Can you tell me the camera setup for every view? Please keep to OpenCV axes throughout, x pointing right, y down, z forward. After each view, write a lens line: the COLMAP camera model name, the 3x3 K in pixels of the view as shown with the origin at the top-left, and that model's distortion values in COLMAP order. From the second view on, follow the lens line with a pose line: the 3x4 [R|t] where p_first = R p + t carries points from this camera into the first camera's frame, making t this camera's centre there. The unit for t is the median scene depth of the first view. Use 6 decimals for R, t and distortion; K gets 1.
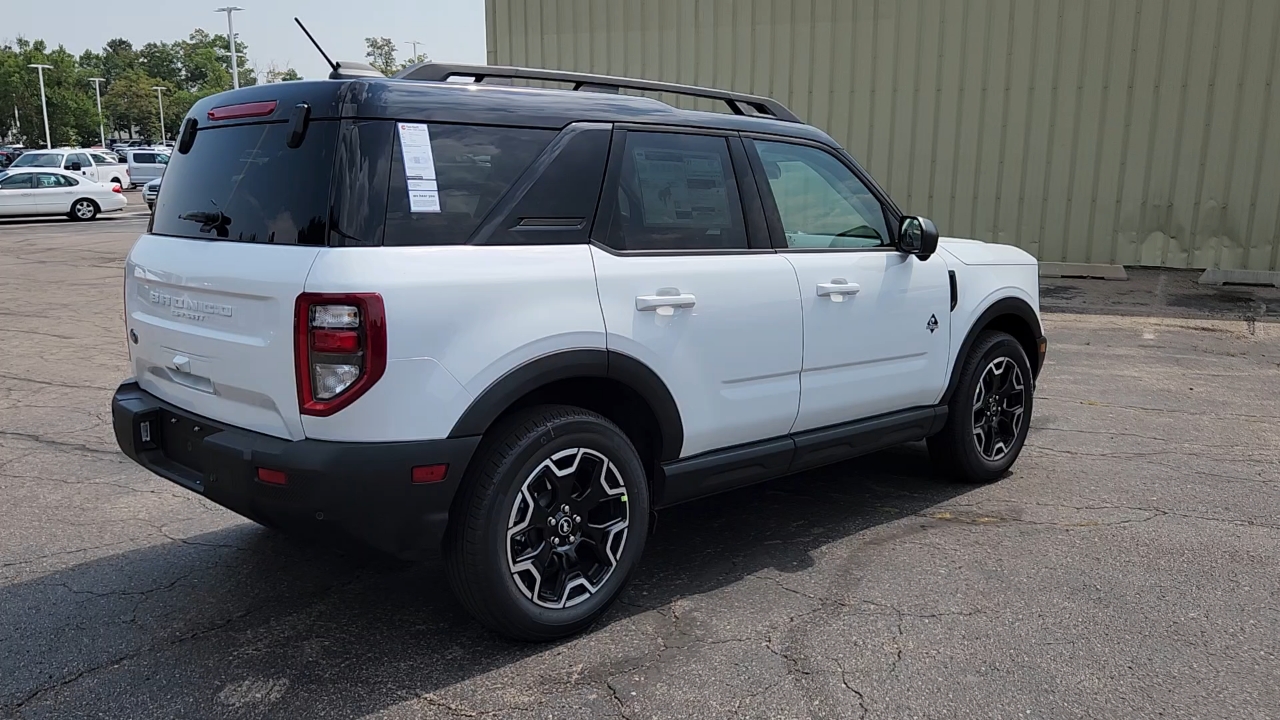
lens RADIAL K [[1097.6, 0, 641.0], [0, 1097.6, 354.3], [0, 0, 1]] dist [0.015949, 0.004839]
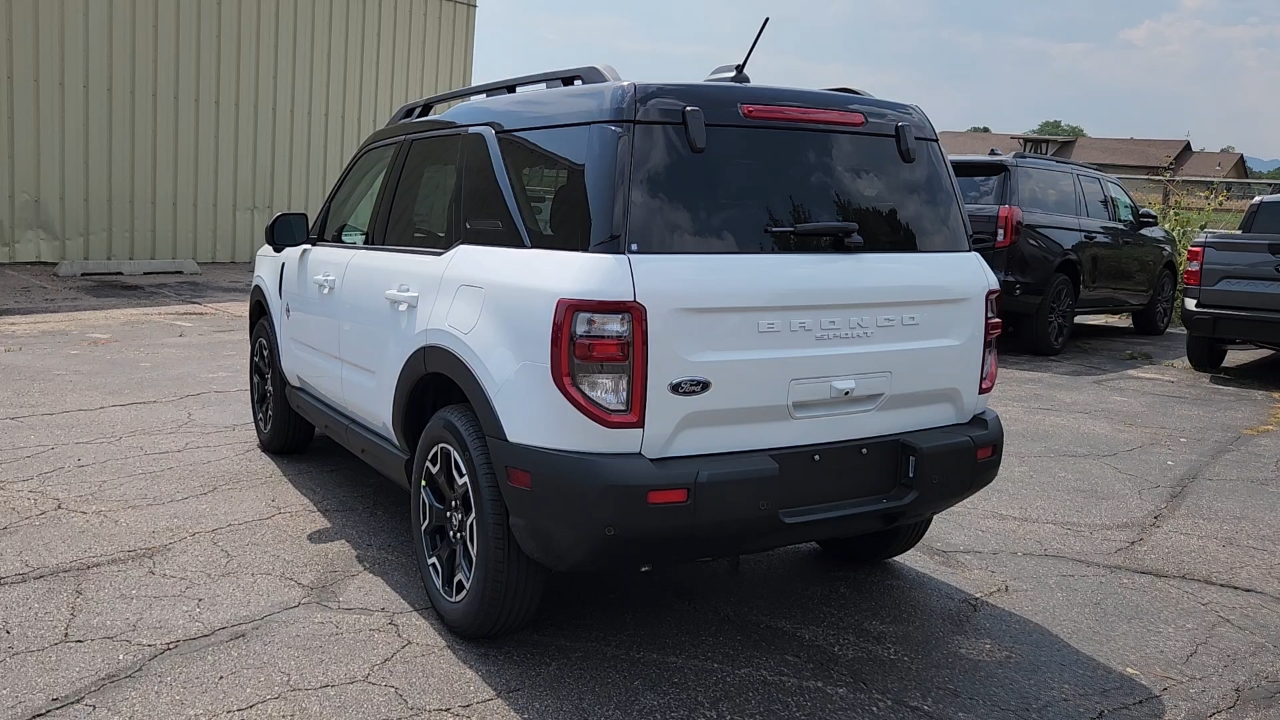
lens RADIAL K [[1097.6, 0, 626.3], [0, 1097.6, 356.5], [0, 0, 1]] dist [0.015949, 0.004839]
pose [[0.230840, -0.131560, 0.964057, -0.353303], [0.117666, 0.987319, 0.106560, -0.036086], [-0.965851, 0.088839, 0.243393, 0.237931]]
